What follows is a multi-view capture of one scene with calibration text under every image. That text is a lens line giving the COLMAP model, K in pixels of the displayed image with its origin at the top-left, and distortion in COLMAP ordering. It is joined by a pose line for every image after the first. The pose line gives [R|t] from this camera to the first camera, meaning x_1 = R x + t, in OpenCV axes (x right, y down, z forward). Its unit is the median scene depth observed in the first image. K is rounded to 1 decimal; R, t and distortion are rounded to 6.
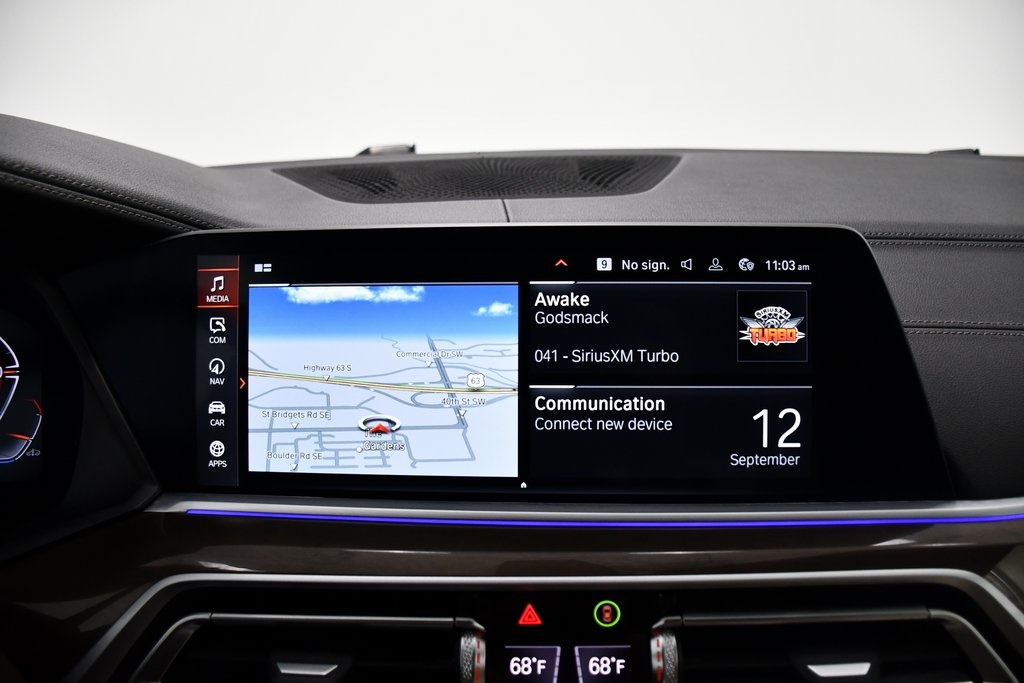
lens RADIAL K [[794.3, 0, 512.0], [0, 794.3, 341.5], [0, 0, 1]] dist [-0.131951, 0.092952]
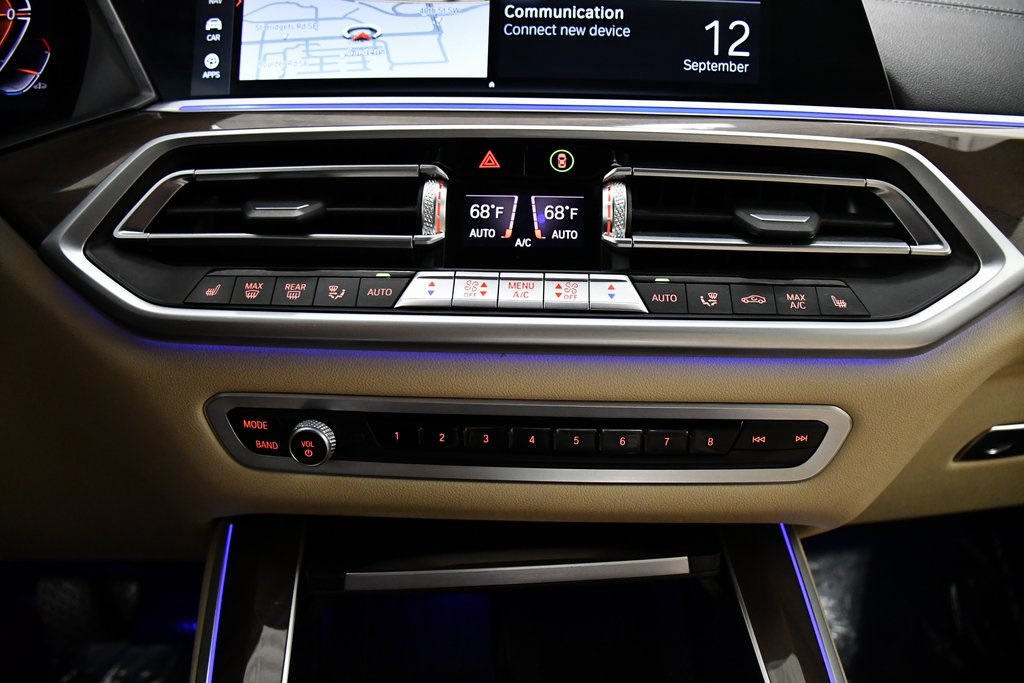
lens RADIAL K [[794.3, 0, 512.0], [0, 794.3, 341.5], [0, 0, 1]] dist [-0.131951, 0.092952]
pose [[0.999440, 0.032633, -0.007368, 0.061887], [-0.032622, 0.999466, 0.001659, 0.531762], [0.007418, -0.001418, 0.999971, -0.072045]]
